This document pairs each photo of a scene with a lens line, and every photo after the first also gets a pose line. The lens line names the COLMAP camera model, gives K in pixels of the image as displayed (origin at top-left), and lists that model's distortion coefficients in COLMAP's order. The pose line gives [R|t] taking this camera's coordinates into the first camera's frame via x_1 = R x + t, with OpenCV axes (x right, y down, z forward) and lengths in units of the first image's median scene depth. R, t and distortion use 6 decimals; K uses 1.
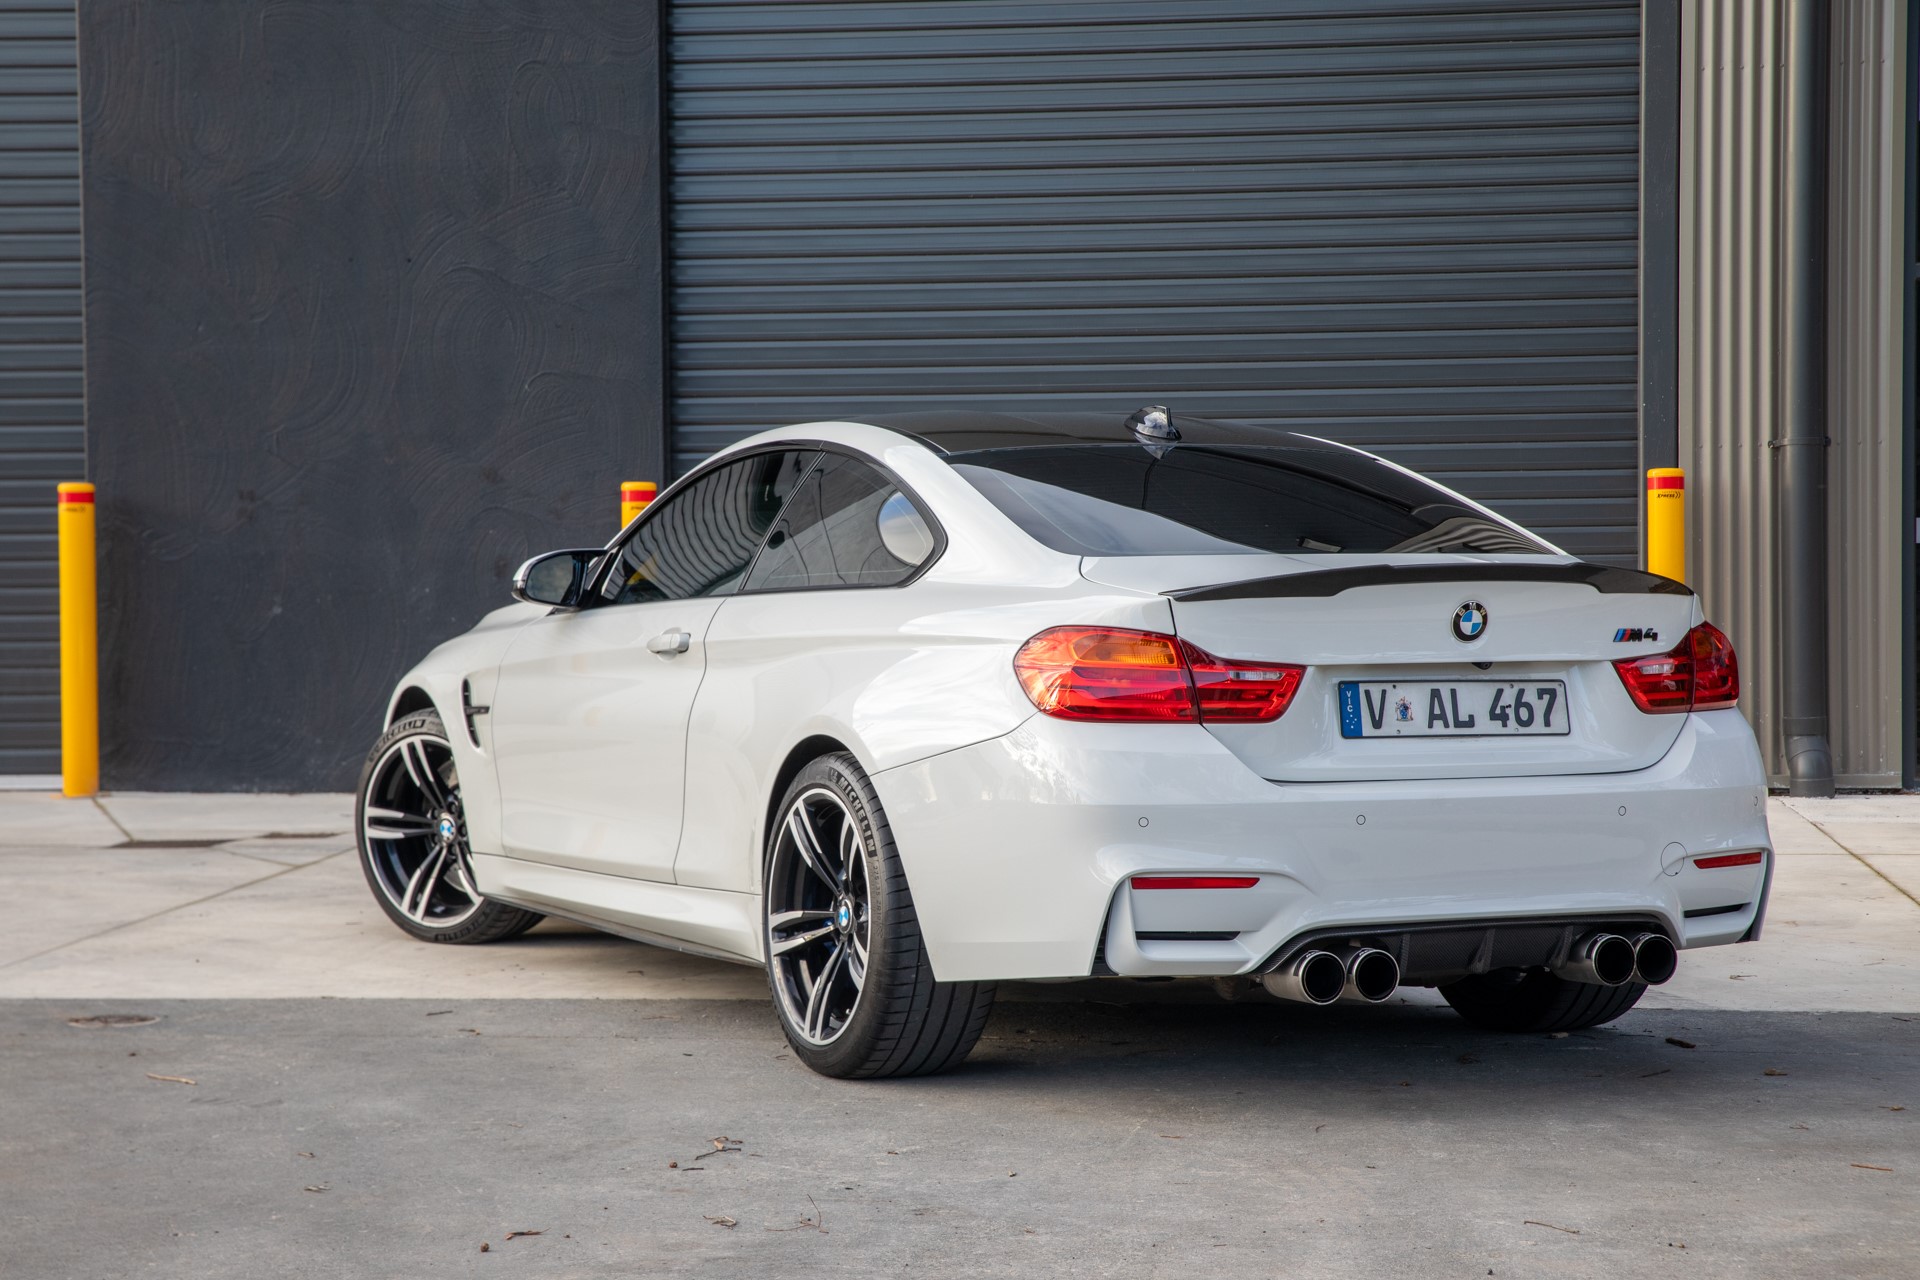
lens RADIAL K [[3447.5, 0, 972.1], [0, 3447.5, 642.8], [0, 0, 1]] dist [0.219017, 0.000000]
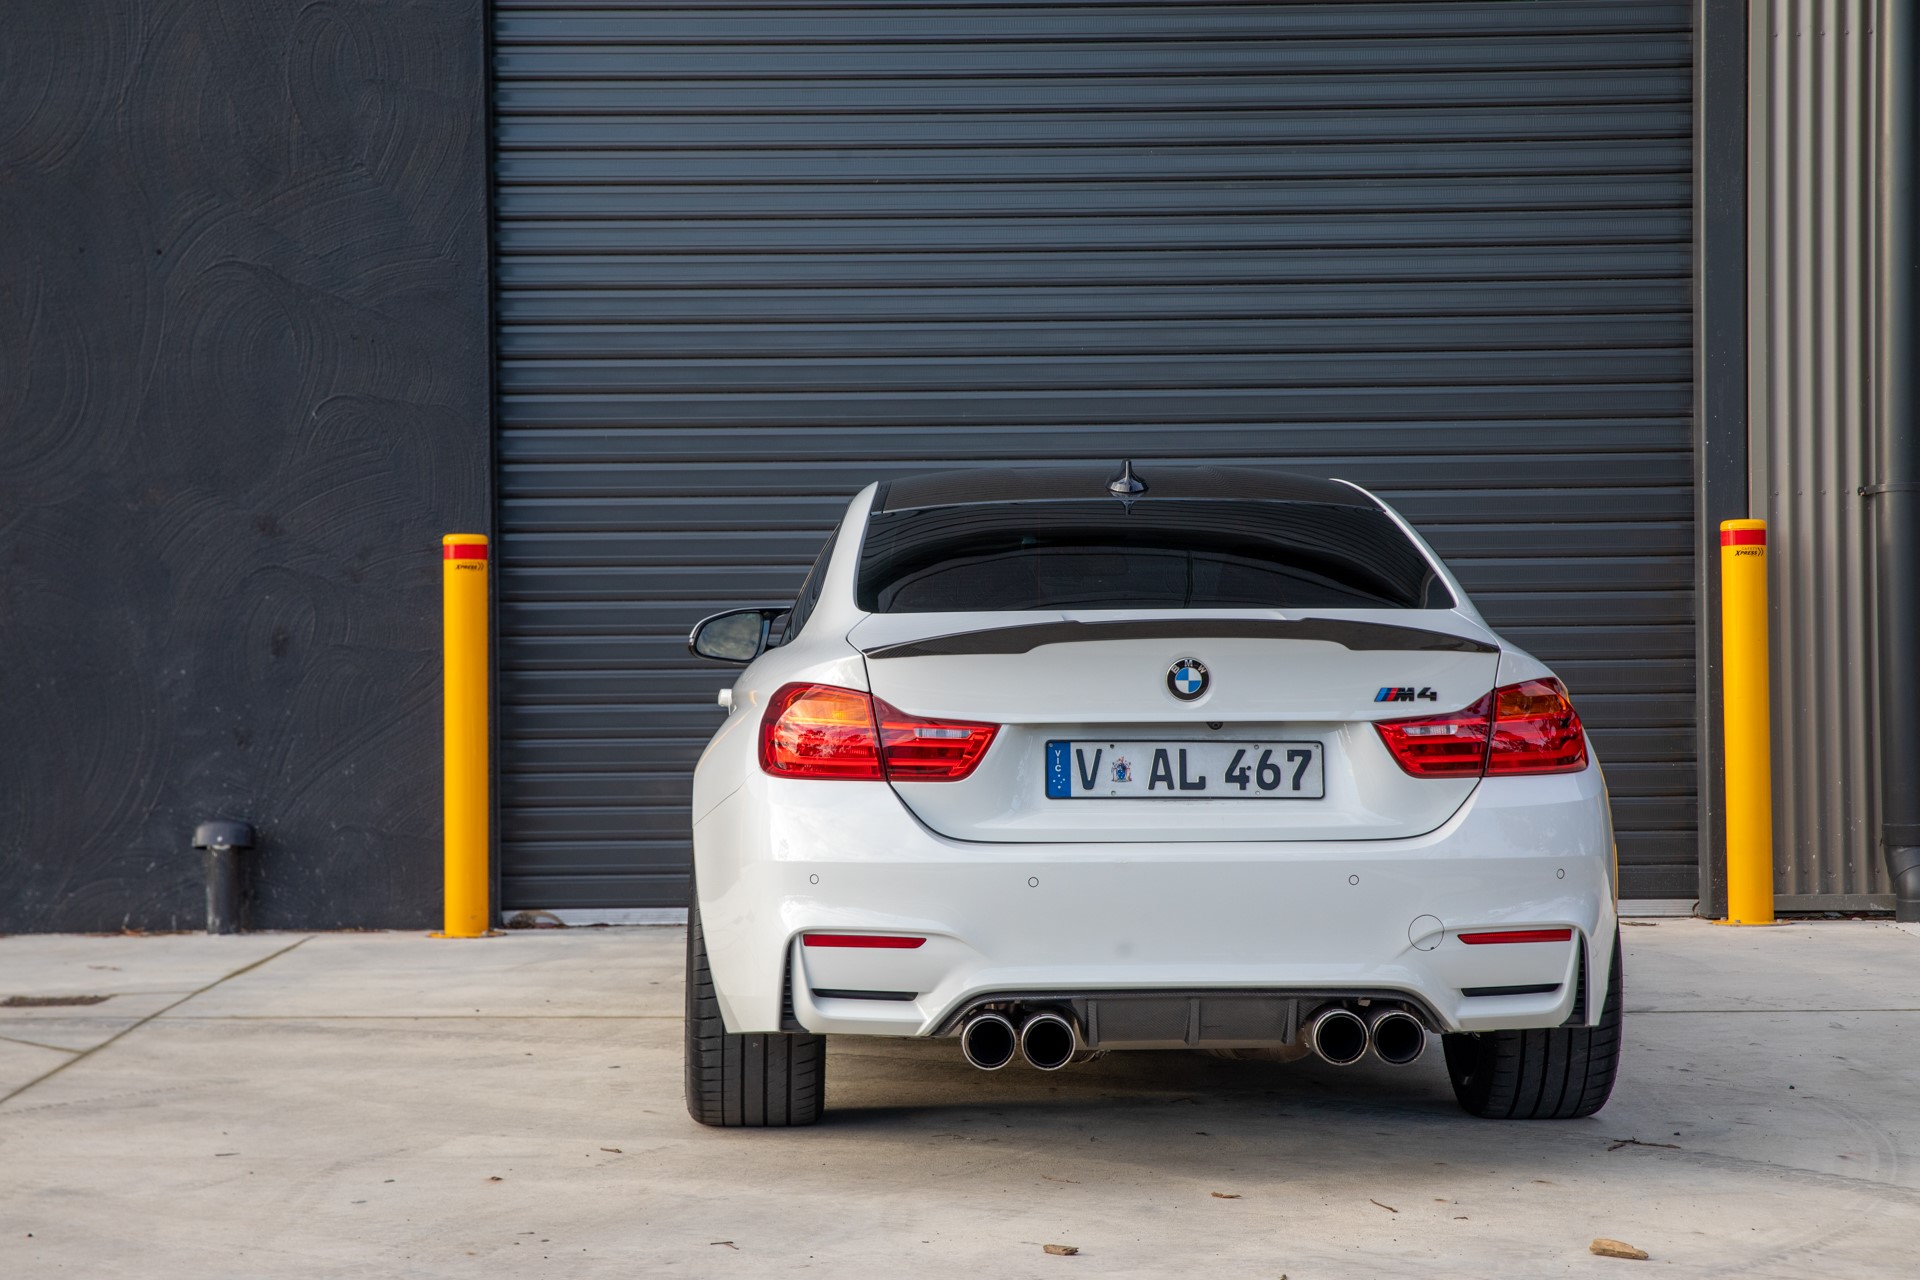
lens RADIAL K [[3447.5, 0, 970.4], [0, 3447.5, 637.3], [0, 0, 1]] dist [0.219017, 0.000000]
pose [[0.993347, -0.002523, 0.115134, -0.070660], [0.004149, 0.999895, -0.013890, -0.011283], [-0.115087, 0.014276, 0.993253, 0.194962]]
